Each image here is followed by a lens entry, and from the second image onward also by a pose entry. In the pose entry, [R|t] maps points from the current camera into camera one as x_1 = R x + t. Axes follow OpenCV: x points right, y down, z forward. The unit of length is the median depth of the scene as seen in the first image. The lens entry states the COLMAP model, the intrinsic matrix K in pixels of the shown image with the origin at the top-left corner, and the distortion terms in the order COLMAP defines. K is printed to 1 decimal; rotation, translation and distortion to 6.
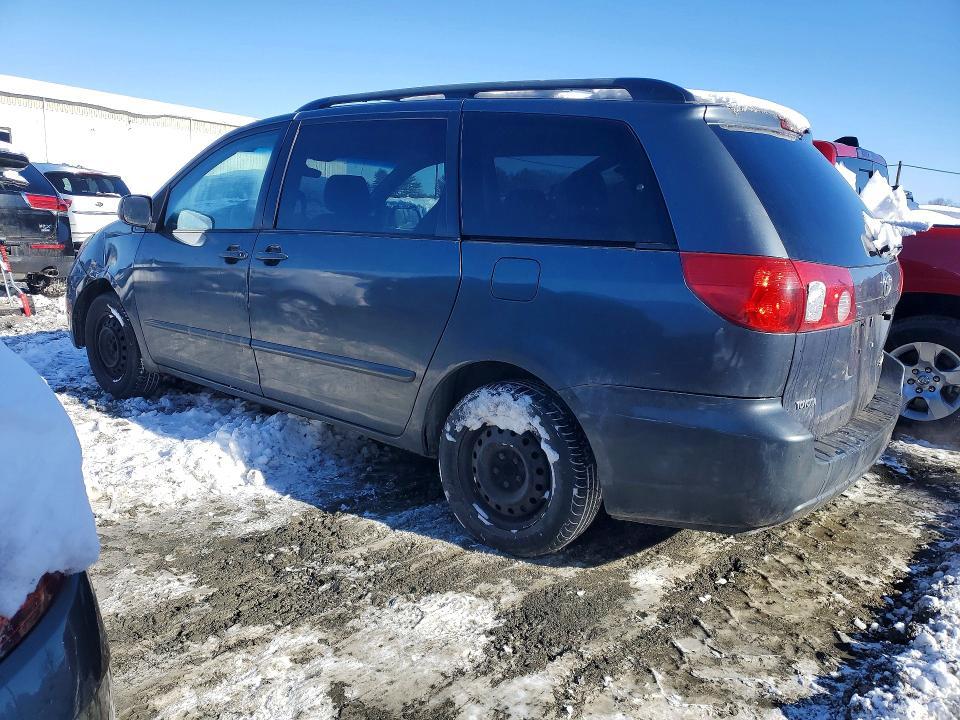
lens RADIAL K [[762.9, 0, 481.2], [0, 762.9, 360.9], [0, 0, 1]] dist [-0.004471, 0.002344]
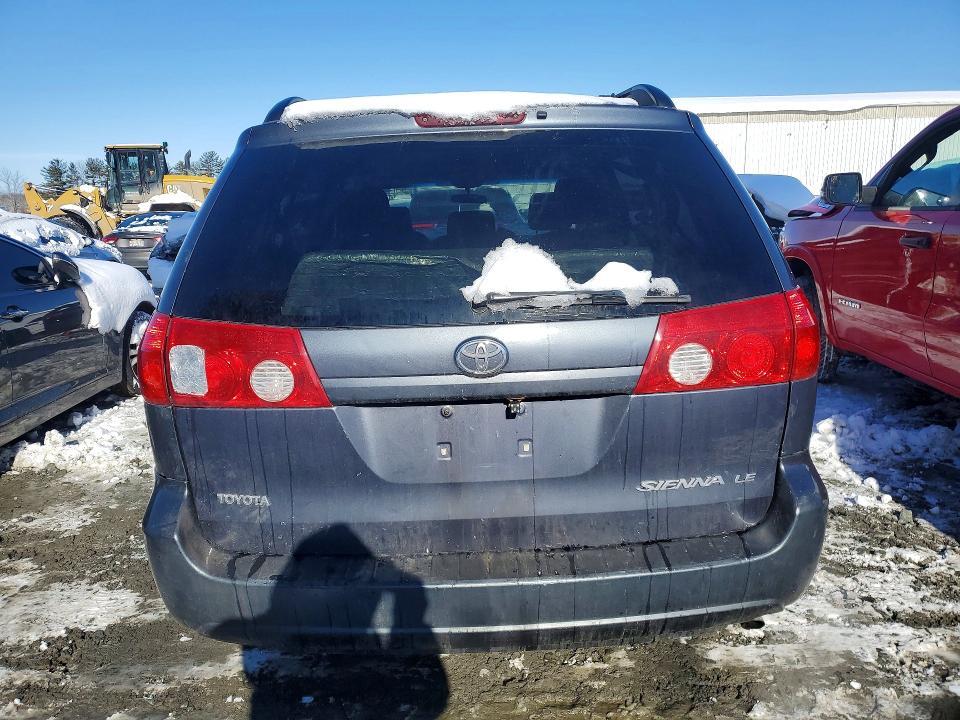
lens RADIAL K [[762.9, 0, 481.7], [0, 762.9, 357.8], [0, 0, 1]] dist [-0.004471, 0.002344]
pose [[0.636150, 0.093010, -0.765939, 1.146684], [-0.093521, 0.994683, 0.043113, -0.141494], [0.765876, 0.044204, 0.641467, 0.677341]]
